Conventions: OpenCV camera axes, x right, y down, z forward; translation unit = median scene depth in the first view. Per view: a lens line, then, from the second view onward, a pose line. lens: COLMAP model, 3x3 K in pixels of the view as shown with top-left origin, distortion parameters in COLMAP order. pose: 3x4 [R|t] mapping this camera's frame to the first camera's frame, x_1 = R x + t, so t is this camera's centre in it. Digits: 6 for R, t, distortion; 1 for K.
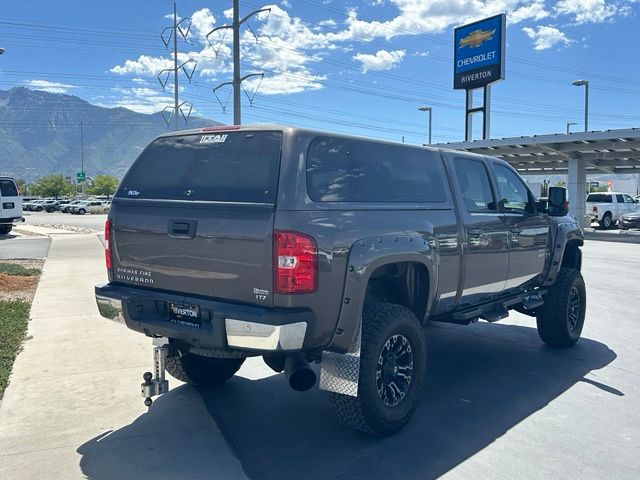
lens RADIAL K [[650.5, 0, 313.9], [0, 650.5, 240.5], [0, 0, 1]] dist [0.178781, -0.368625]
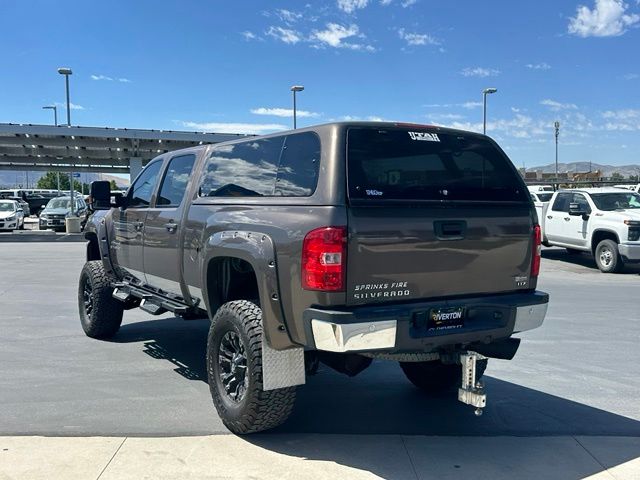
lens RADIAL K [[652.0, 0, 313.7], [0, 652.0, 229.0], [0, 0, 1]] dist [0.166209, -0.334649]
pose [[0.345307, -0.052249, 0.937034, -0.719262], [0.061758, 0.997550, 0.032865, -0.038746], [-0.936456, 0.046521, 0.347687, 0.519239]]
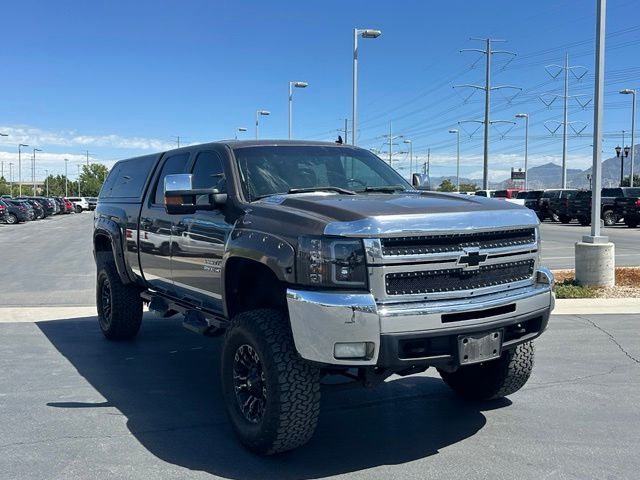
lens RADIAL K [[650.5, 0, 313.9], [0, 650.5, 240.5], [0, 0, 1]] dist [0.178781, -0.368625]
pose [[-0.366164, 0.050633, -0.929172, 0.950495], [-0.049489, 0.996046, 0.073779, -0.065425], [0.929233, 0.072999, -0.362210, 1.342123]]
